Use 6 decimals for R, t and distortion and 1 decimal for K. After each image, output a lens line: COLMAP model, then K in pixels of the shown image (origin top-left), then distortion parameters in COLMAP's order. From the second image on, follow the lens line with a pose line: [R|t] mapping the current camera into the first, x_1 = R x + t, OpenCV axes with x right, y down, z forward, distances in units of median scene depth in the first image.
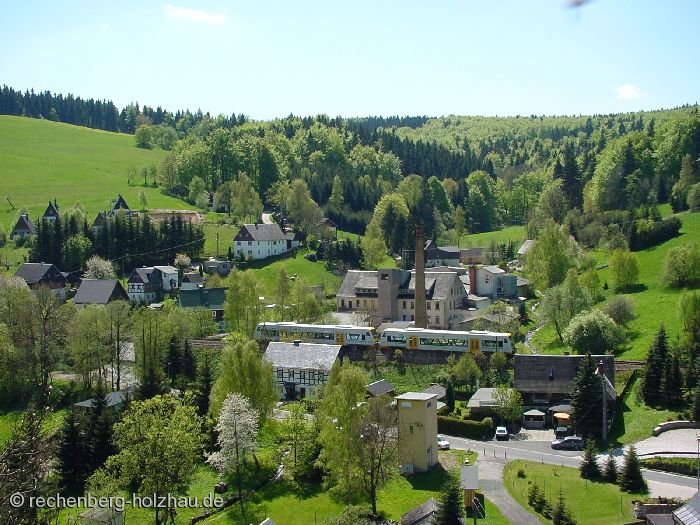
lens RADIAL K [[935.8, 0, 350.0], [0, 935.8, 262.5], [0, 0, 1]] dist [-0.129622, 0.254853]
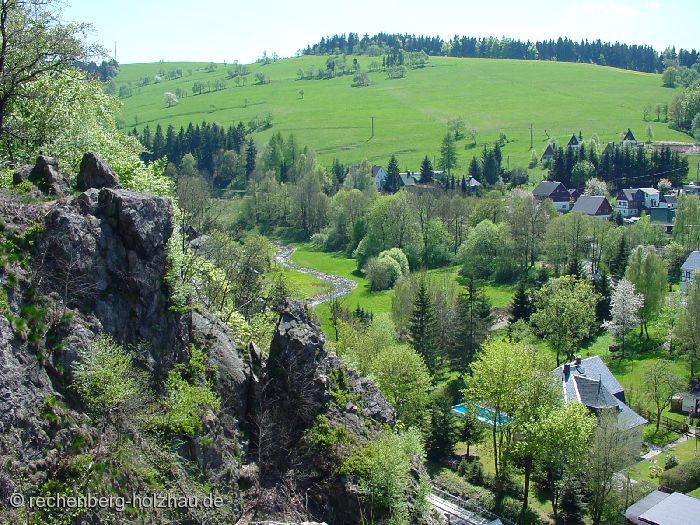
lens RADIAL K [[935.8, 0, 350.0], [0, 935.8, 262.5], [0, 0, 1]] dist [-0.129622, 0.254853]
pose [[0.773943, 0.091526, -0.626607, 0.263453], [-0.039272, 0.994532, 0.096762, -0.001158], [0.632037, -0.050280, 0.773305, -0.196647]]
